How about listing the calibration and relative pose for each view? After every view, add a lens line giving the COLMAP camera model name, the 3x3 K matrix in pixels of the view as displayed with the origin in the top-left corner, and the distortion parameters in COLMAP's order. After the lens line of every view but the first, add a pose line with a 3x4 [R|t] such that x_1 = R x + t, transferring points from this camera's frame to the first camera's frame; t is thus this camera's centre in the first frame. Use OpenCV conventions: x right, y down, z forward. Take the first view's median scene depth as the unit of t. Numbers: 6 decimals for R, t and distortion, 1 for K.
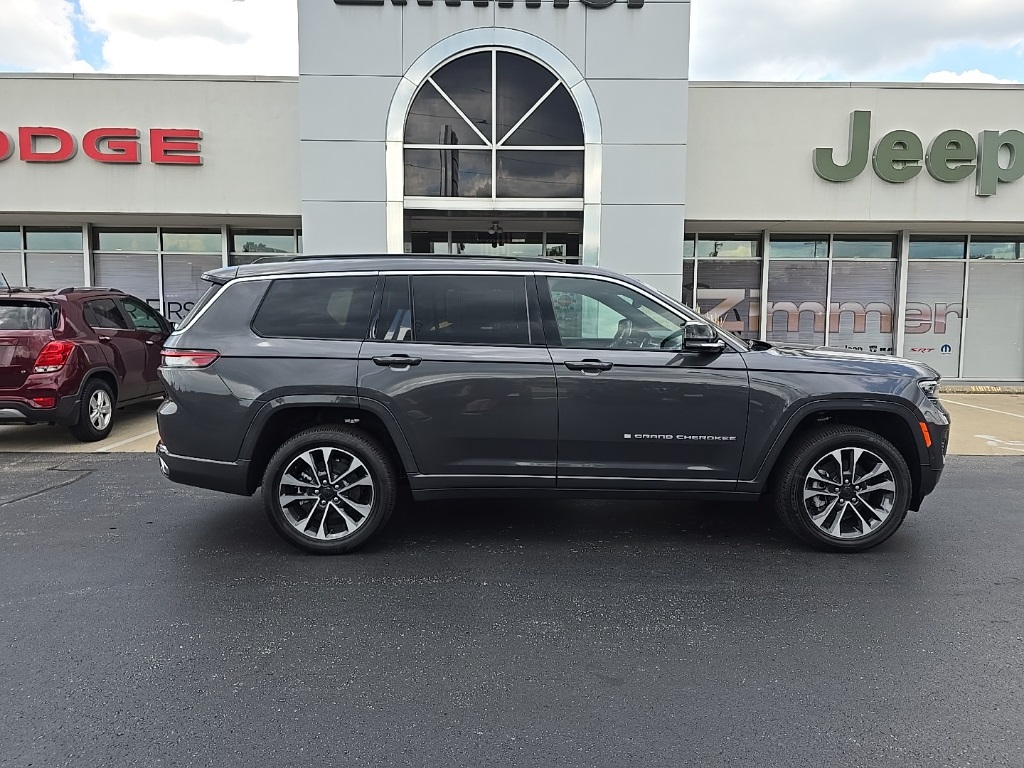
lens RADIAL K [[706.7, 0, 510.9], [0, 706.7, 362.1], [0, 0, 1]] dist [0.073352, -0.080885]
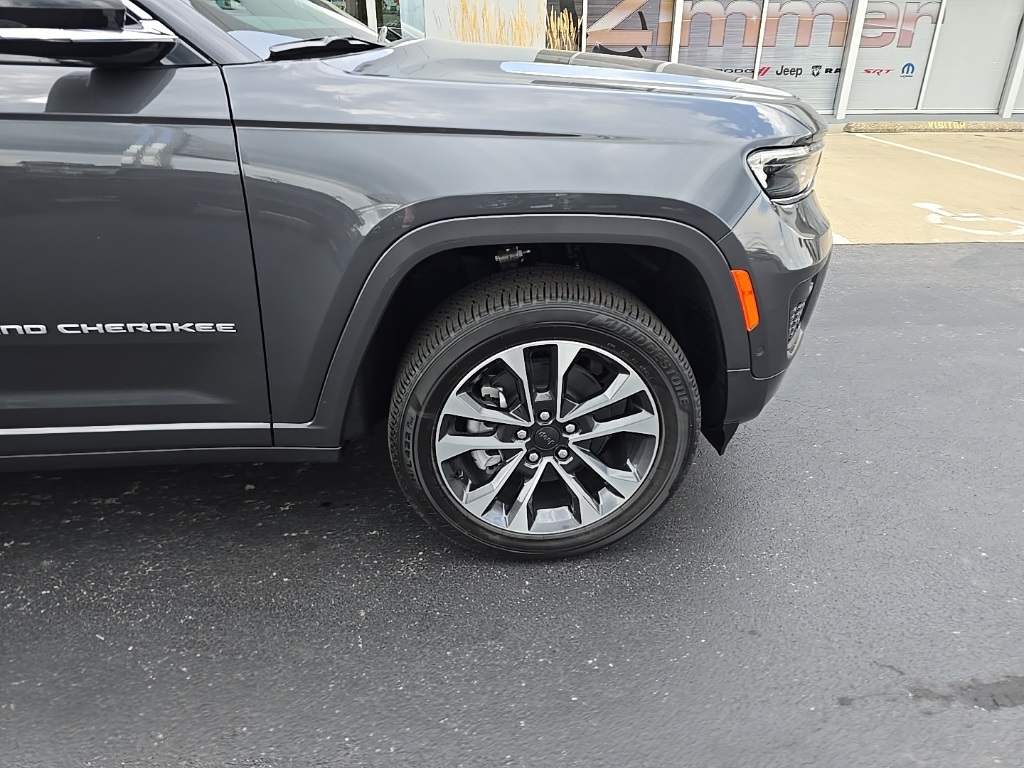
lens RADIAL K [[698.9, 0, 516.5], [0, 698.9, 380.4], [0, 0, 1]] dist [0.057478, -0.058287]
pose [[0.997941, -0.031553, 0.055838, 0.430326], [0.008156, 0.925974, 0.377500, -0.000762], [-0.063616, -0.376267, 0.924325, 0.641665]]
